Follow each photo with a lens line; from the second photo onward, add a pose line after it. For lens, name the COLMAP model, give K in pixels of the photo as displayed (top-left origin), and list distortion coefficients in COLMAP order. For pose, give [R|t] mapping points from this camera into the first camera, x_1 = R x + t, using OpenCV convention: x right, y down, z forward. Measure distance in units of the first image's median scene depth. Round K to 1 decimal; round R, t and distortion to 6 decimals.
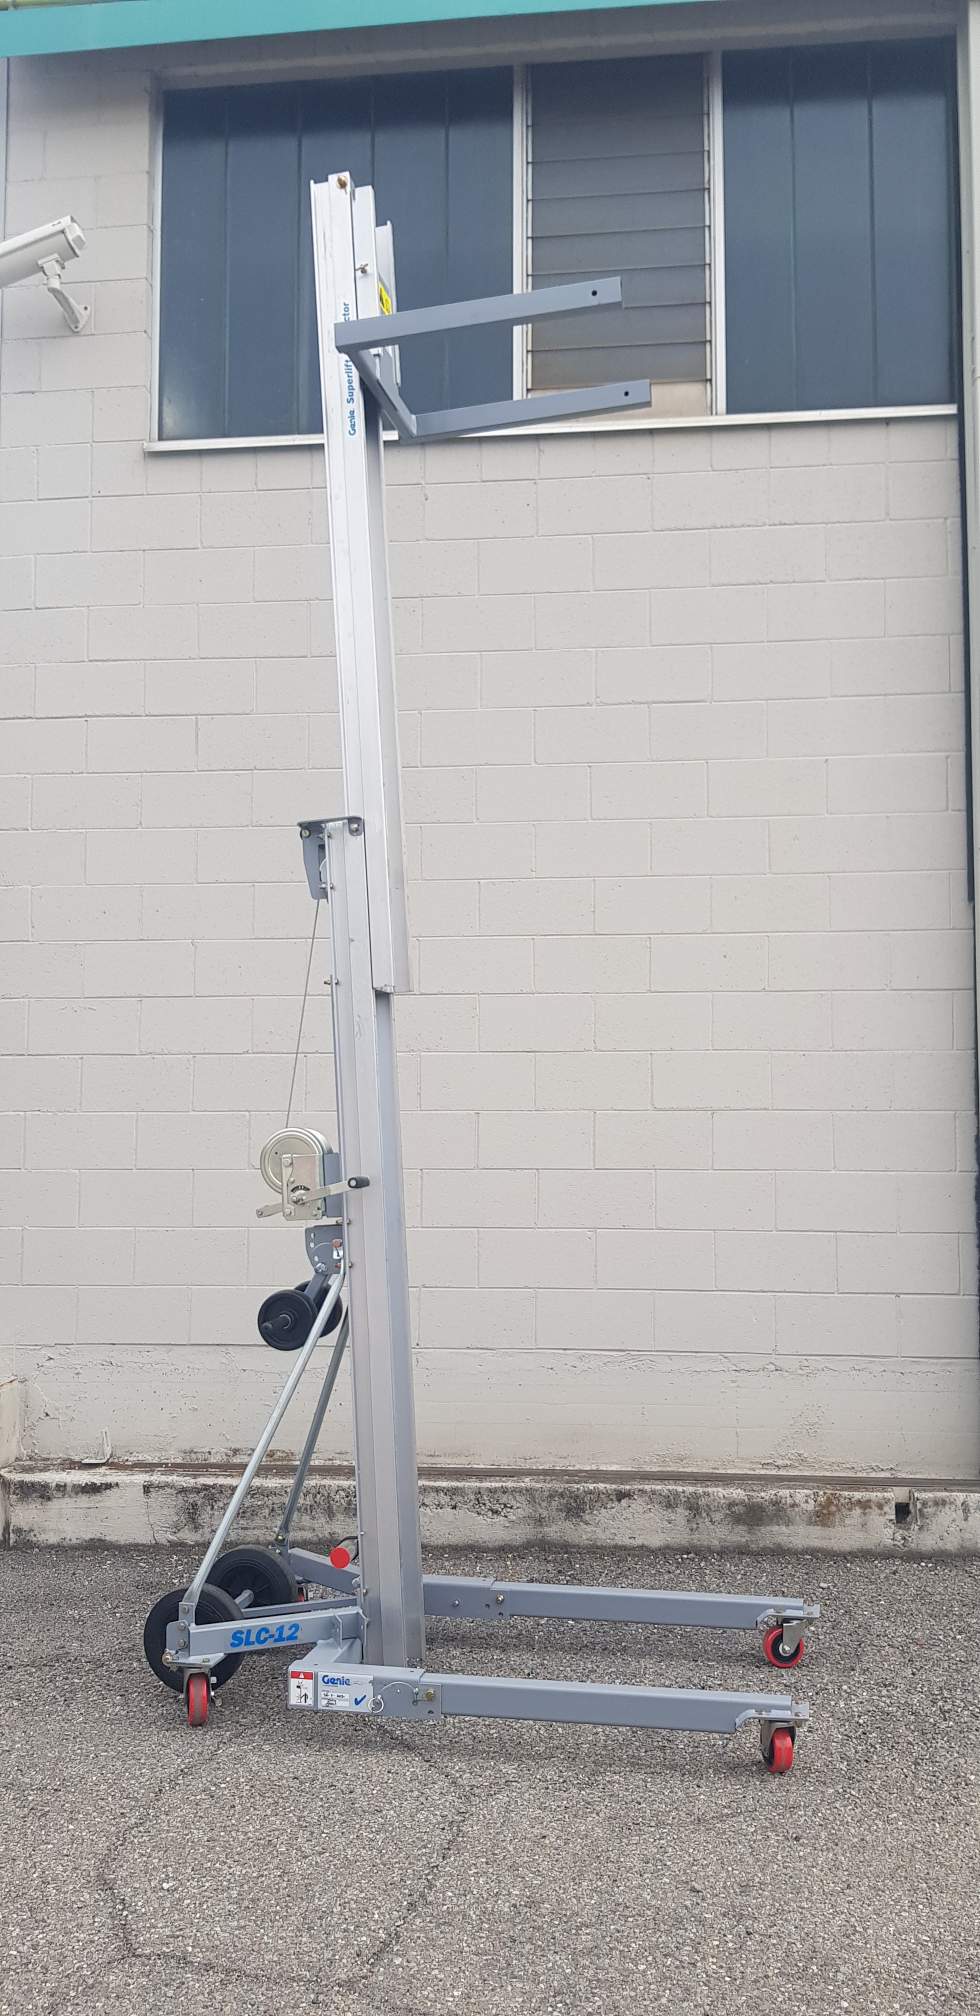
lens RADIAL K [[1576.3, 0, 522.8], [0, 1576.3, 1002.6], [0, 0, 1]] dist [0.092877, -0.149917]
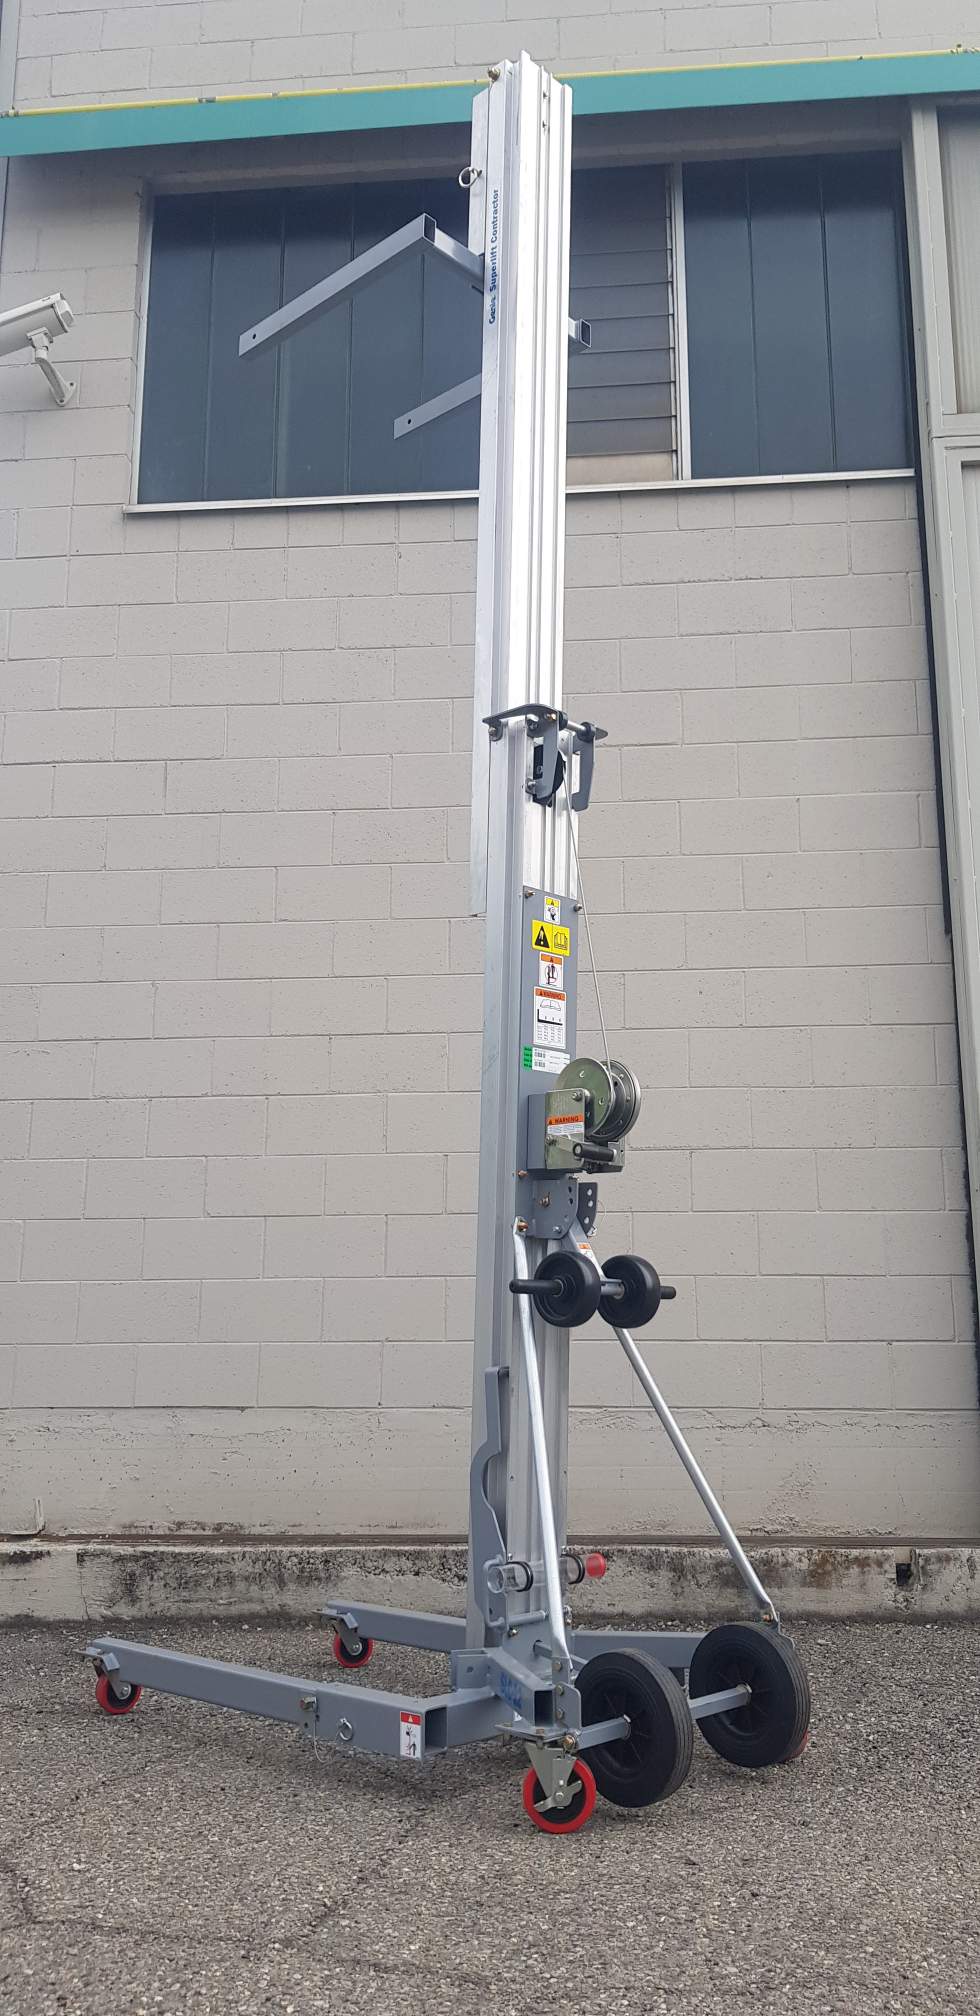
lens RADIAL K [[1567.3, 0, 524.8], [0, 1567.3, 992.0], [0, 0, 1]] dist [0.086212, -0.150542]
pose [[0.999793, 0.002478, 0.020213, -0.000285], [0.000664, 0.988073, -0.153984, 0.128333], [-0.020353, 0.153966, 0.987867, 0.046849]]
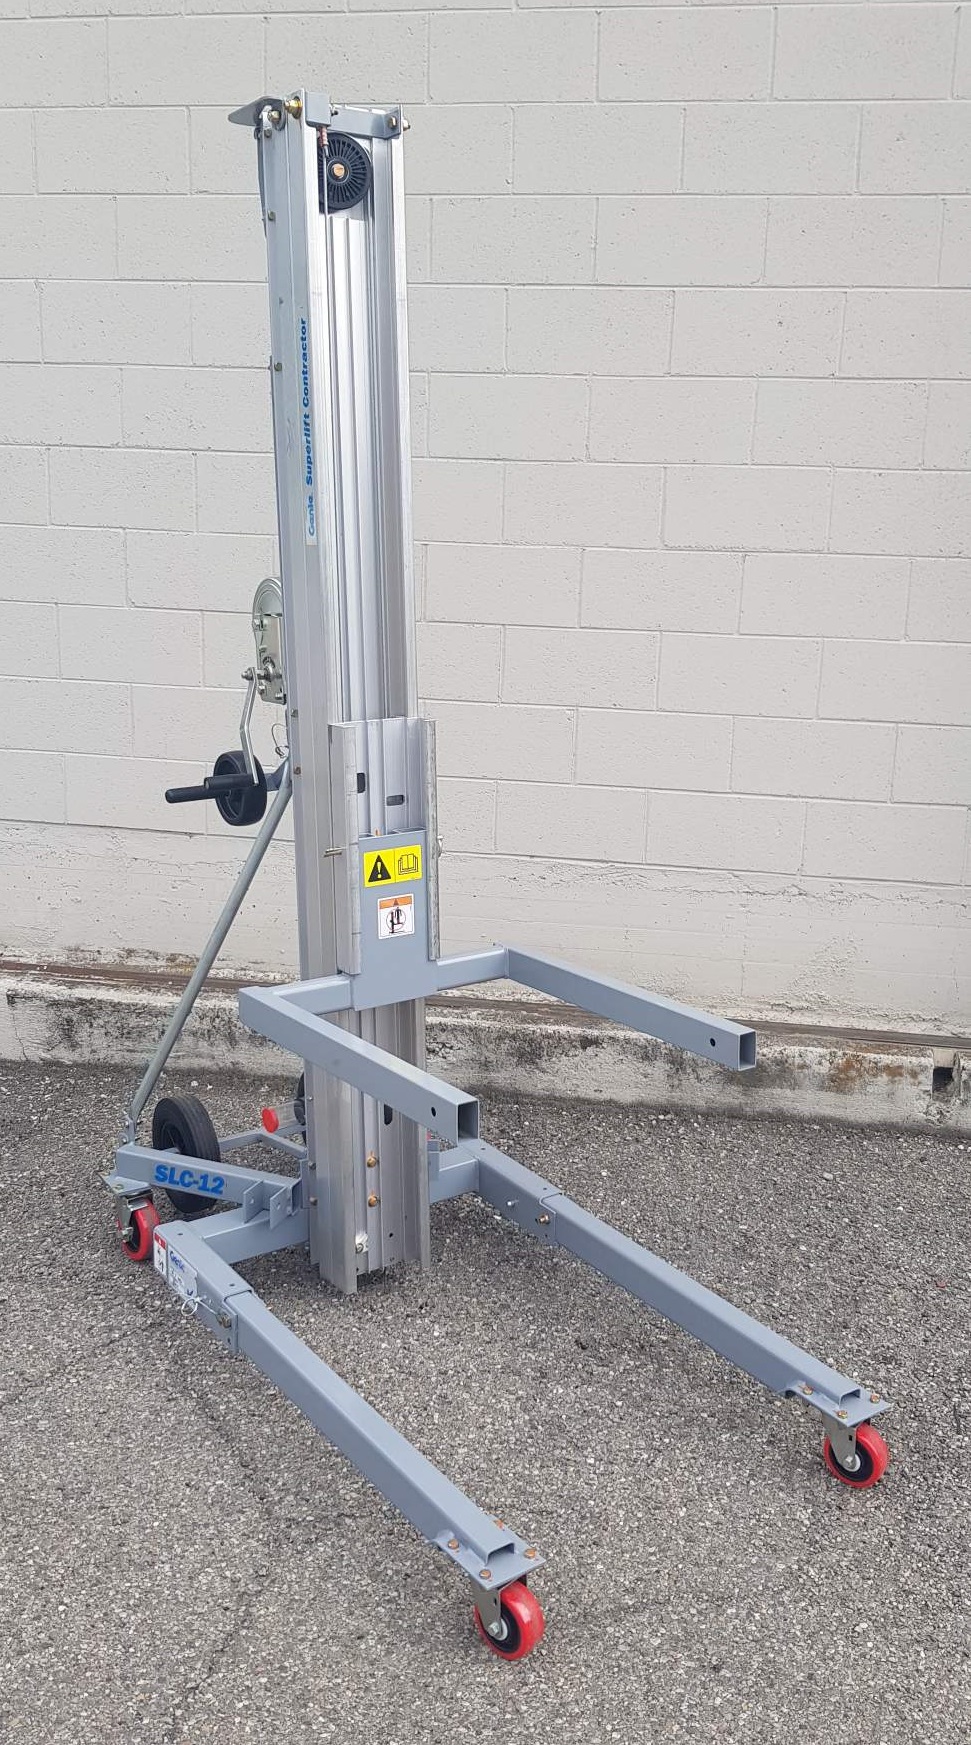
lens RADIAL K [[1569.7, 0, 513.7], [0, 1569.7, 884.8], [0, 0, 1]] dist [0.134682, -0.277741]
pose [[0.997419, 0.044356, -0.056456, 0.066424], [-0.024424, 0.949059, 0.314150, -0.012934], [0.067515, -0.311960, 0.947693, 0.271904]]
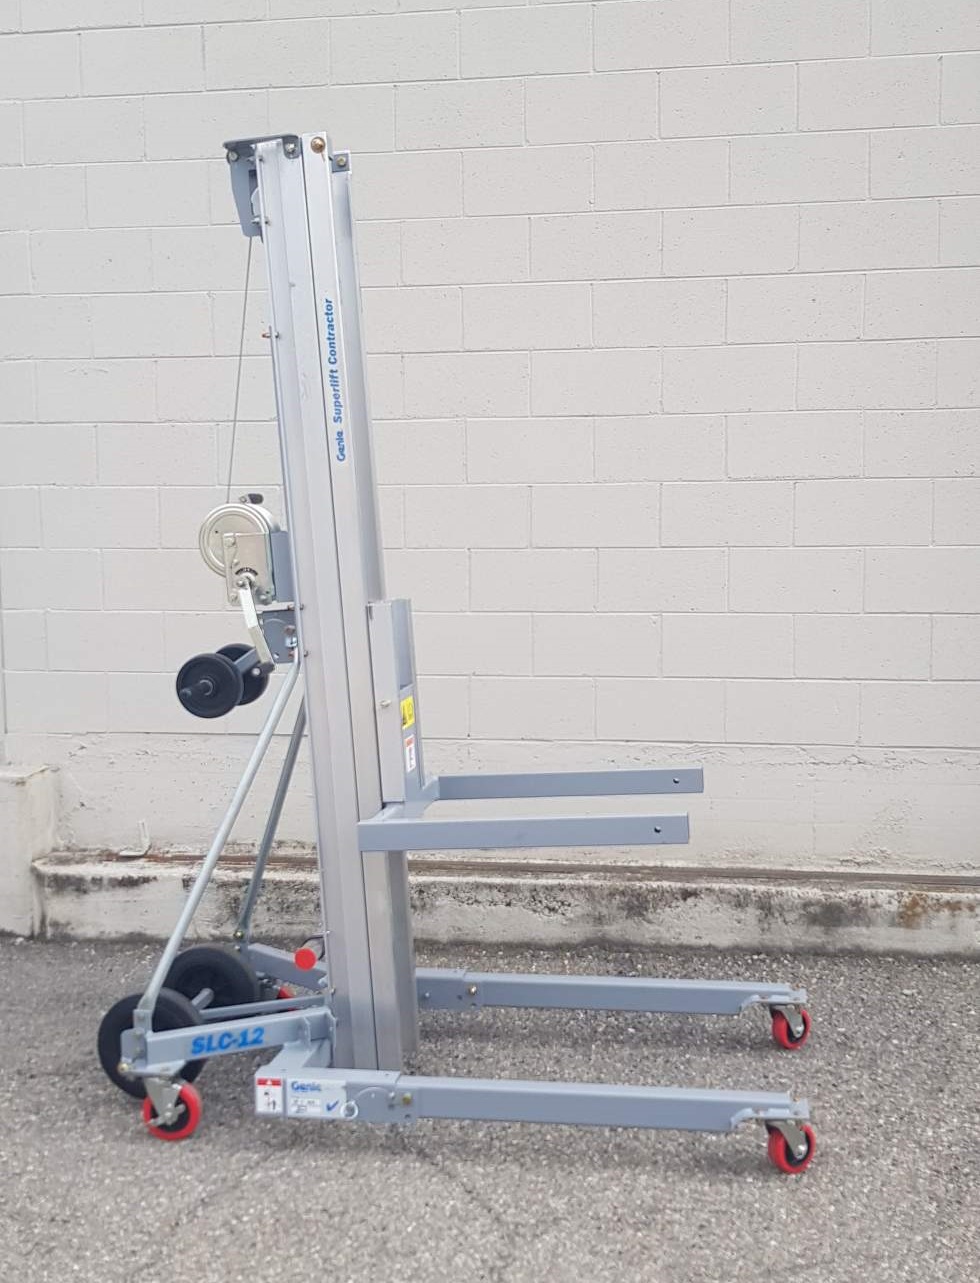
lens RADIAL K [[1553.8, 0, 515.4], [0, 1553.8, 647.1], [0, 0, 1]] dist [0.149460, -0.304538]
pose [[0.998548, -0.003171, -0.053772, 0.011152], [0.012262, 0.985437, 0.169600, 0.010860], [0.052451, -0.170013, 0.984045, 0.117847]]
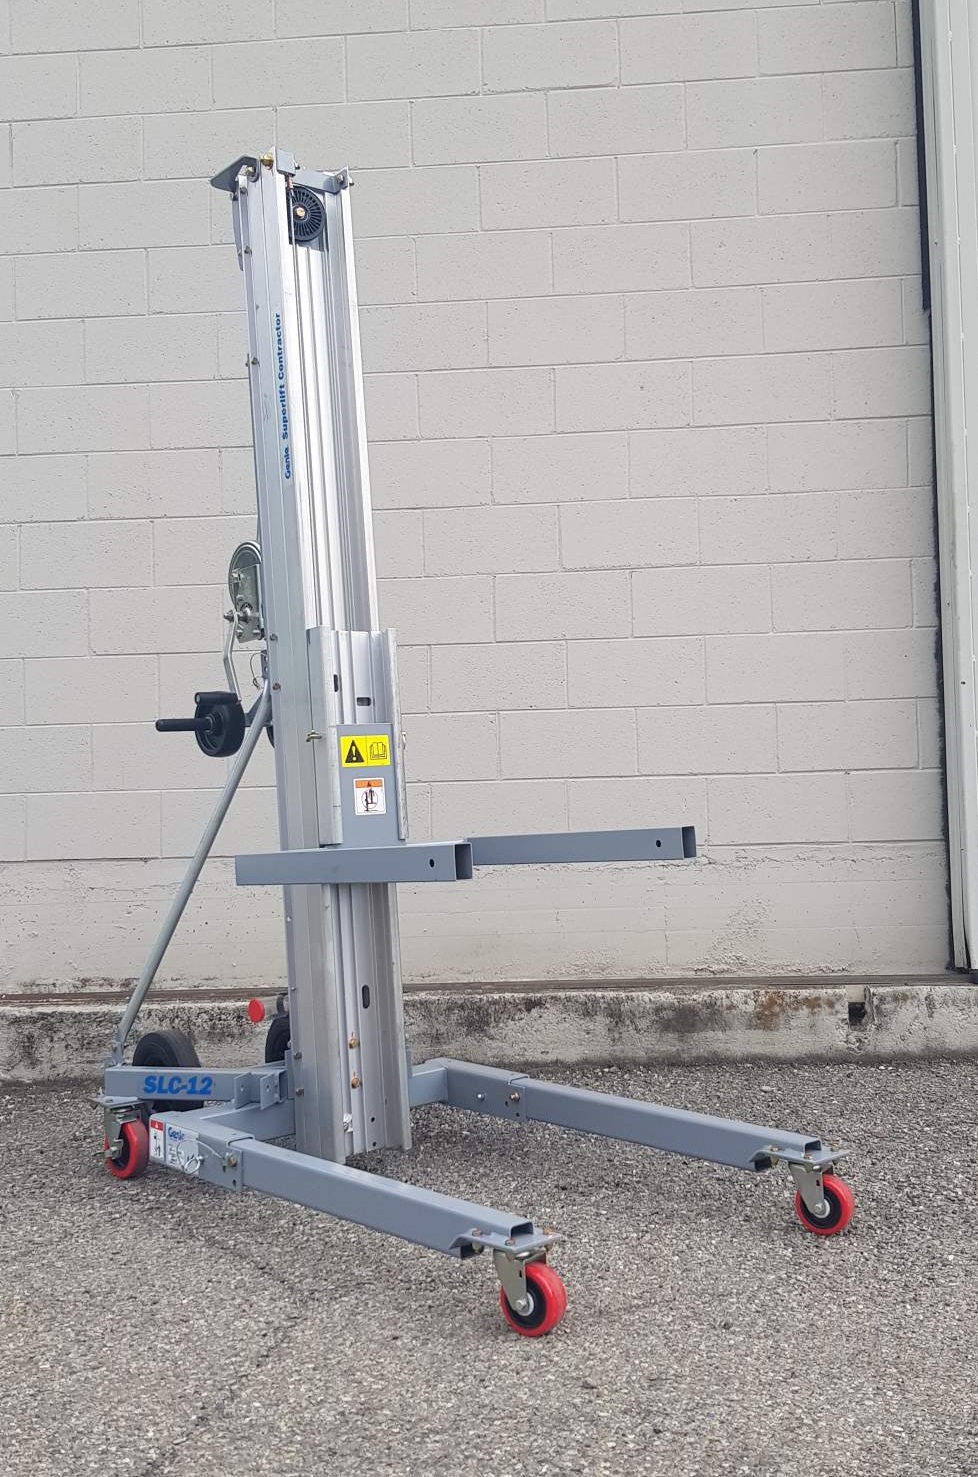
lens RADIAL K [[1562.5, 0, 524.2], [0, 1562.5, 713.4], [0, 0, 1]] dist [0.152605, -0.334141]
pose [[0.999209, -0.026582, 0.029580, 0.037372], [0.025640, 0.999165, 0.031799, 0.126207], [-0.030400, -0.031016, 0.999056, 0.157462]]
